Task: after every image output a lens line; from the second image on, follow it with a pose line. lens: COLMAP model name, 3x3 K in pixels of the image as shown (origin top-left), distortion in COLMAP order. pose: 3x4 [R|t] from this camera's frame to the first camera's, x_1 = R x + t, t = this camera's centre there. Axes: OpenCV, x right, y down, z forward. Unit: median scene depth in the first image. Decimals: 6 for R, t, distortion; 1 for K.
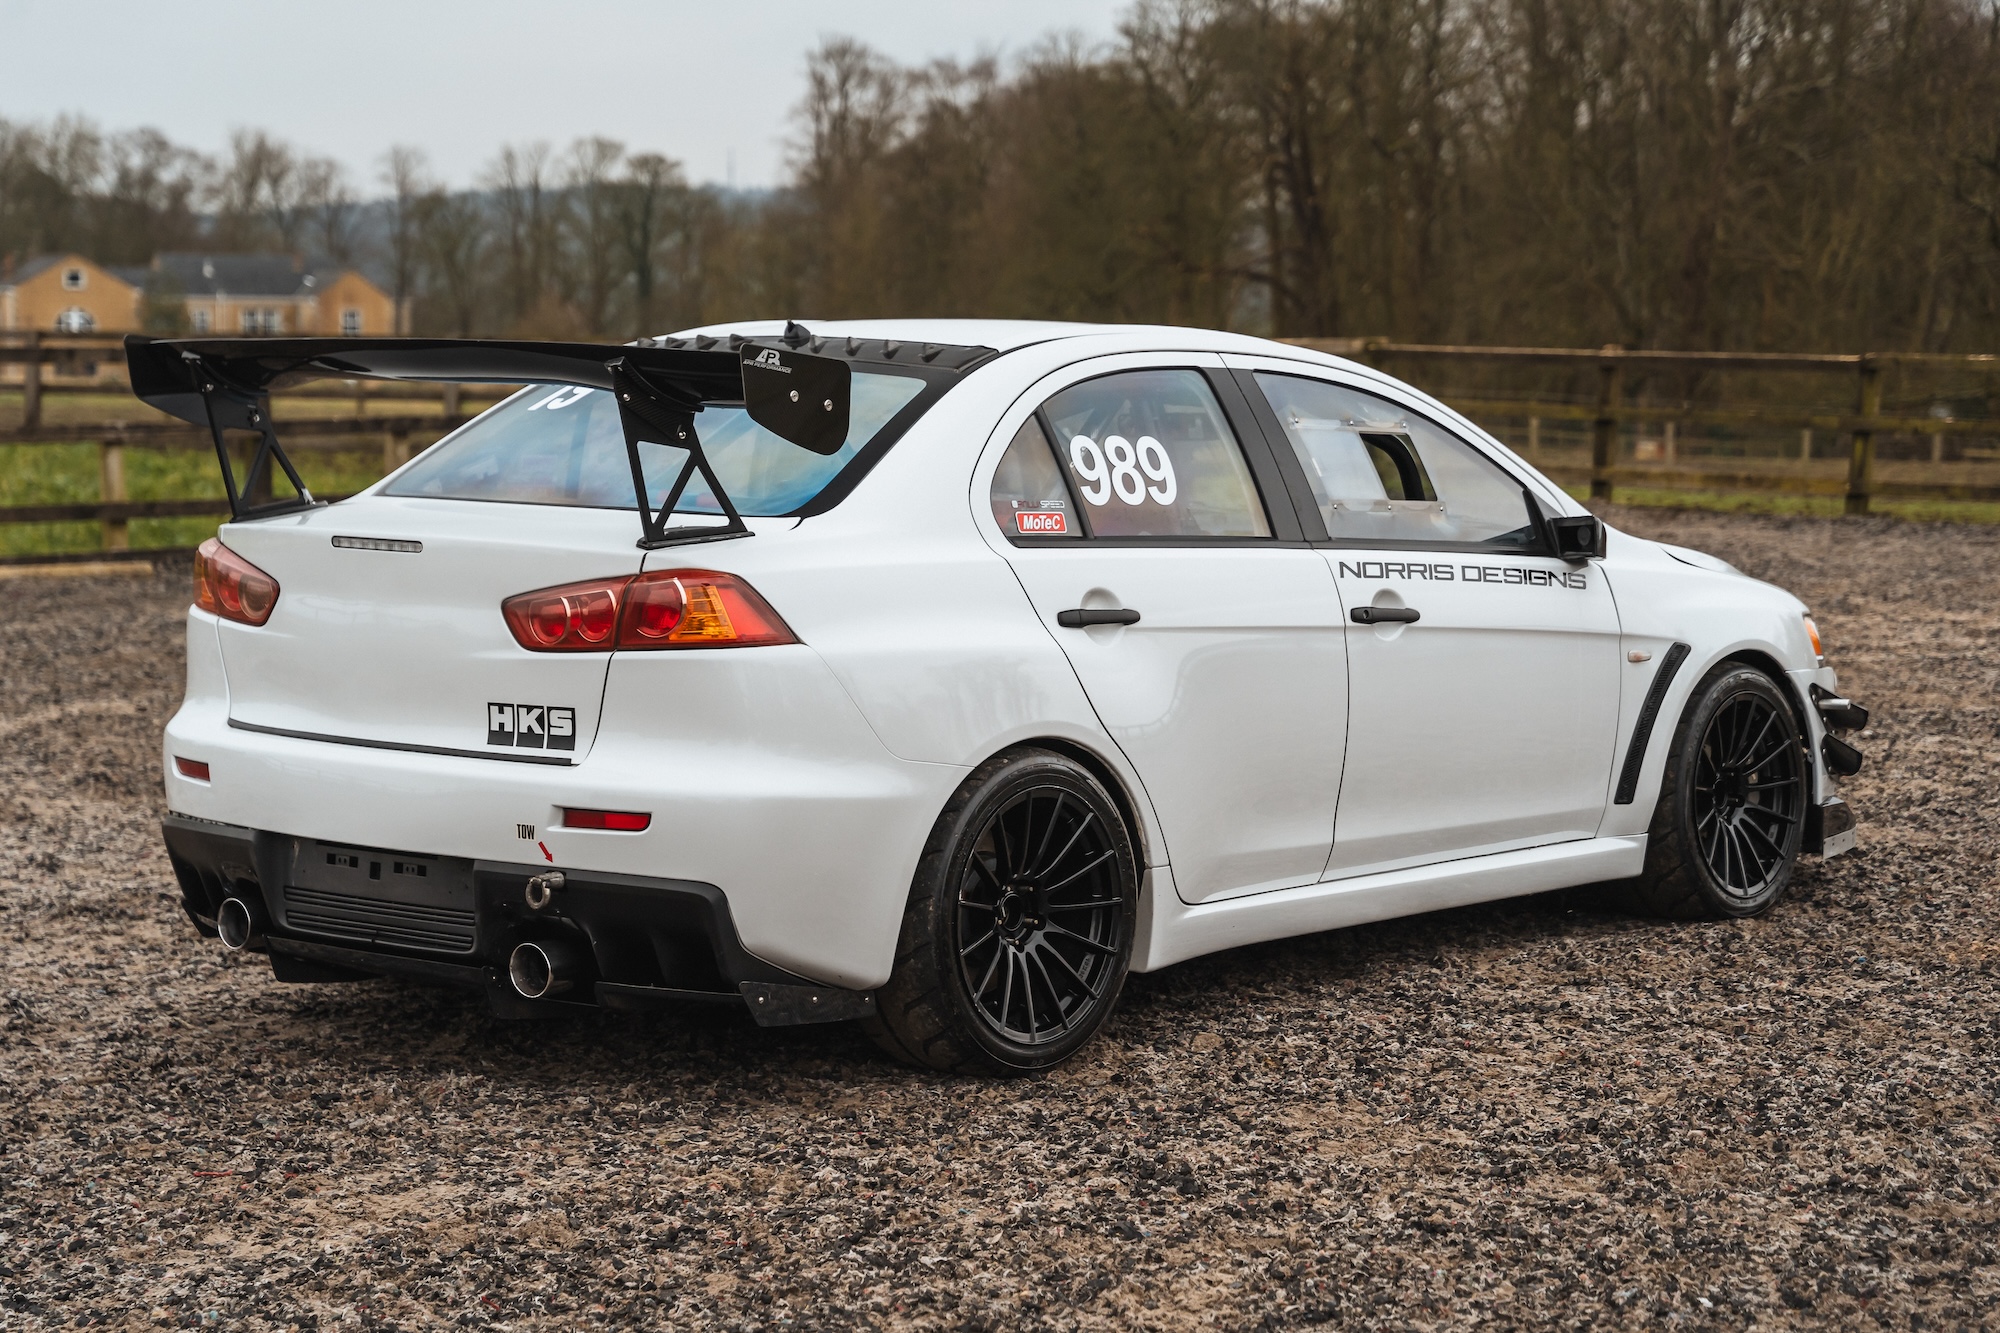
lens RADIAL K [[4106.1, 0, 994.7], [0, 4106.1, 721.1], [0, 0, 1]] dist [0.067905, -0.162682]
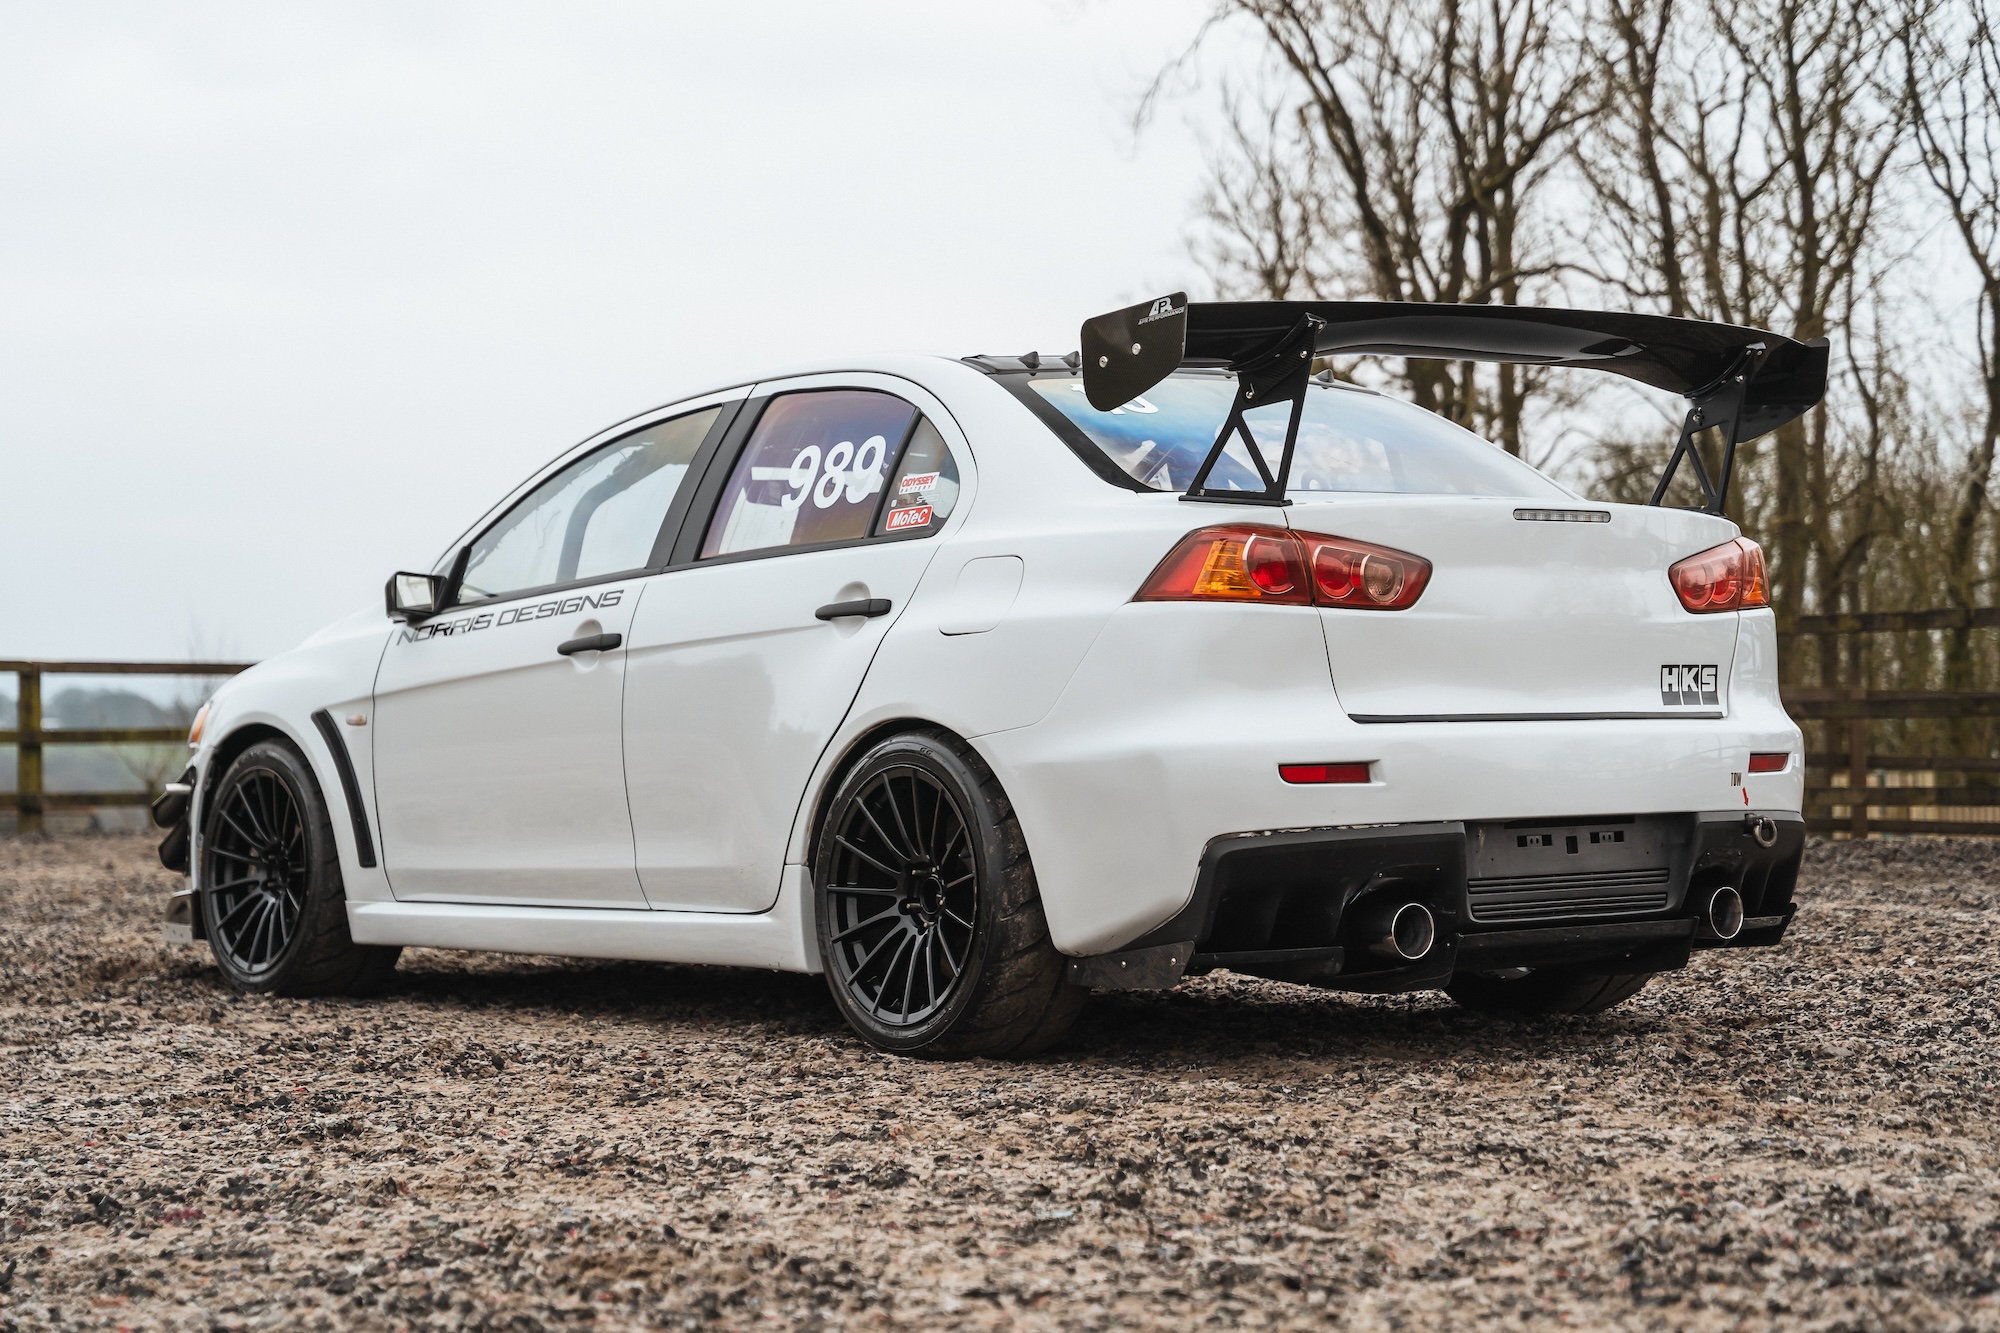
lens RADIAL K [[4039.1, 0, 1040.0], [0, 4039.1, 666.6], [0, 0, 1]] dist [0.058966, -0.051663]
pose [[0.197523, 0.004553, 0.980288, -1.120052], [0.113585, 0.993148, -0.027500, 0.005966], [-0.973696, 0.116778, 0.195652, 0.919274]]
